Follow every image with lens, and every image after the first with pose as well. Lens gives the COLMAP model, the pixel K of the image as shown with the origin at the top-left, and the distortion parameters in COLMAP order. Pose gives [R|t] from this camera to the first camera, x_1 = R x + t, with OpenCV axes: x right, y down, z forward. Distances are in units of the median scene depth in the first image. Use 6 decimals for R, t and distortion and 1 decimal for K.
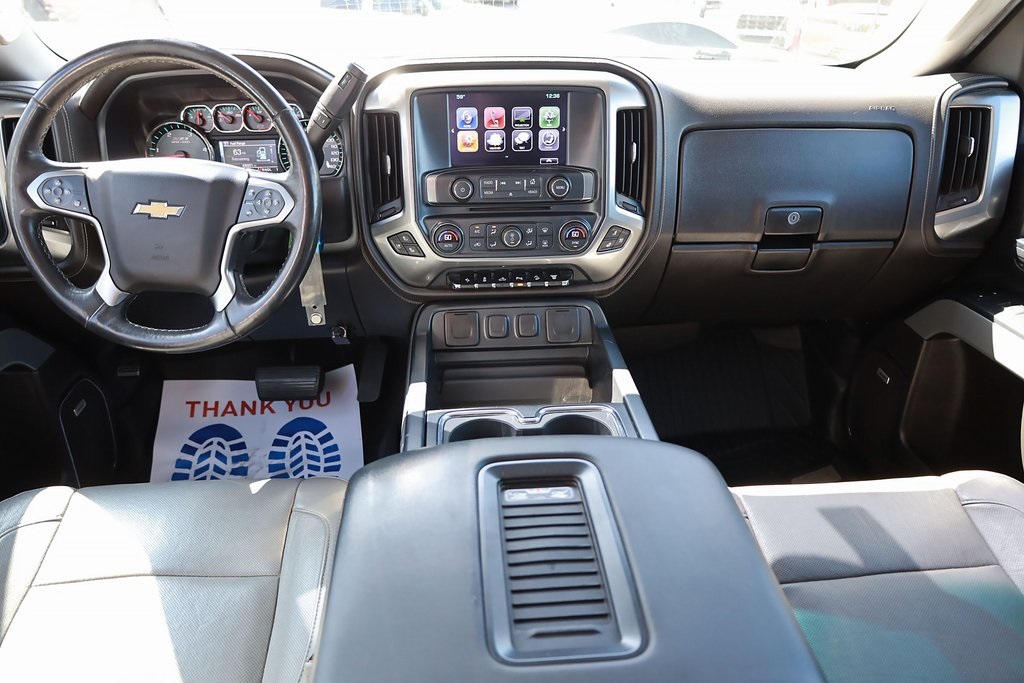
lens RADIAL K [[703.2, 0, 516.4], [0, 703.2, 343.1], [0, 0, 1]] dist [-0.006991, -0.002477]
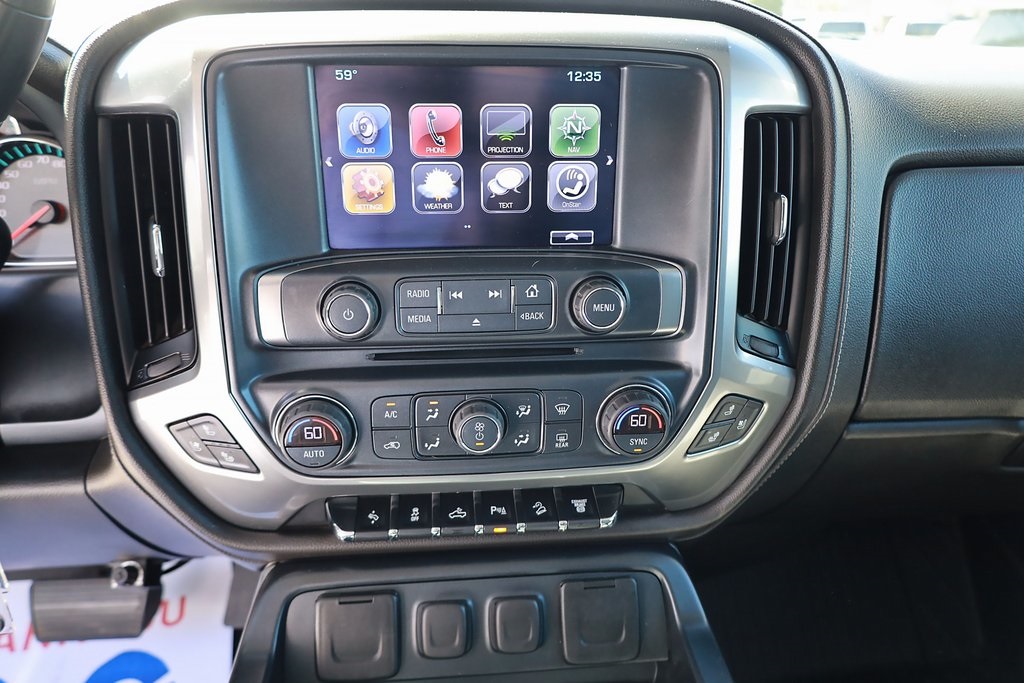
lens RADIAL K [[703.2, 0, 516.4], [0, 703.2, 343.1], [0, 0, 1]] dist [-0.006991, -0.002477]
pose [[0.999889, 0.004598, 0.014175, 0.008808], [-0.003752, 0.998245, -0.059105, -0.173345], [-0.014422, 0.059045, 0.998151, 0.595777]]
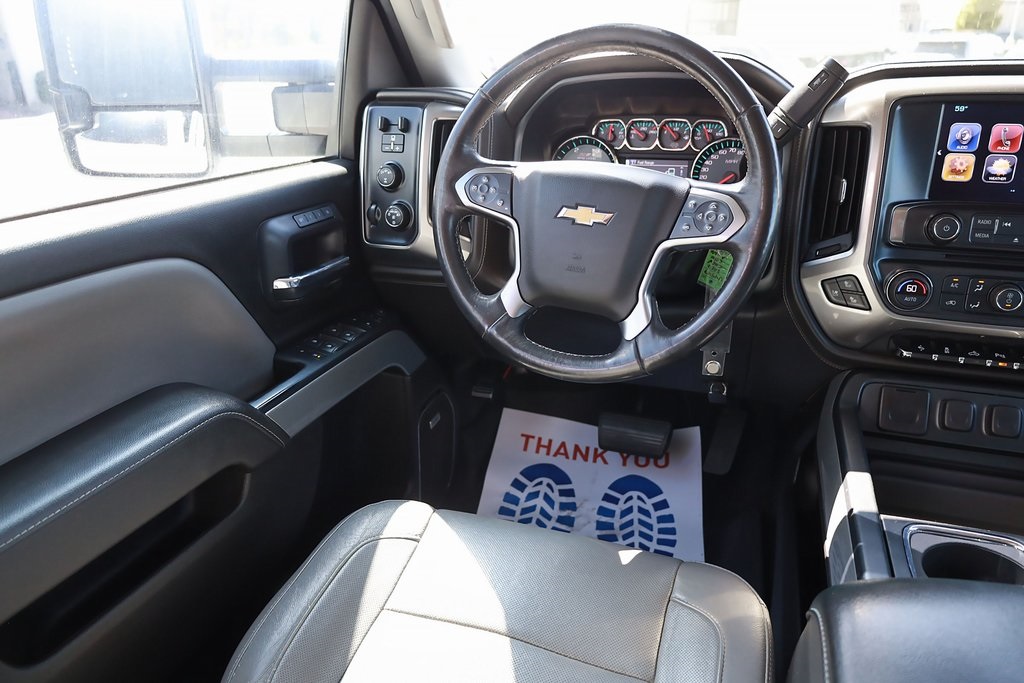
lens RADIAL K [[703.2, 0, 516.4], [0, 703.2, 343.1], [0, 0, 1]] dist [-0.006991, -0.002477]
pose [[0.912905, 0.139112, -0.383735, -0.184415], [-0.172975, 0.983389, -0.055008, 0.023204], [0.369708, 0.116594, 0.921804, 0.145479]]
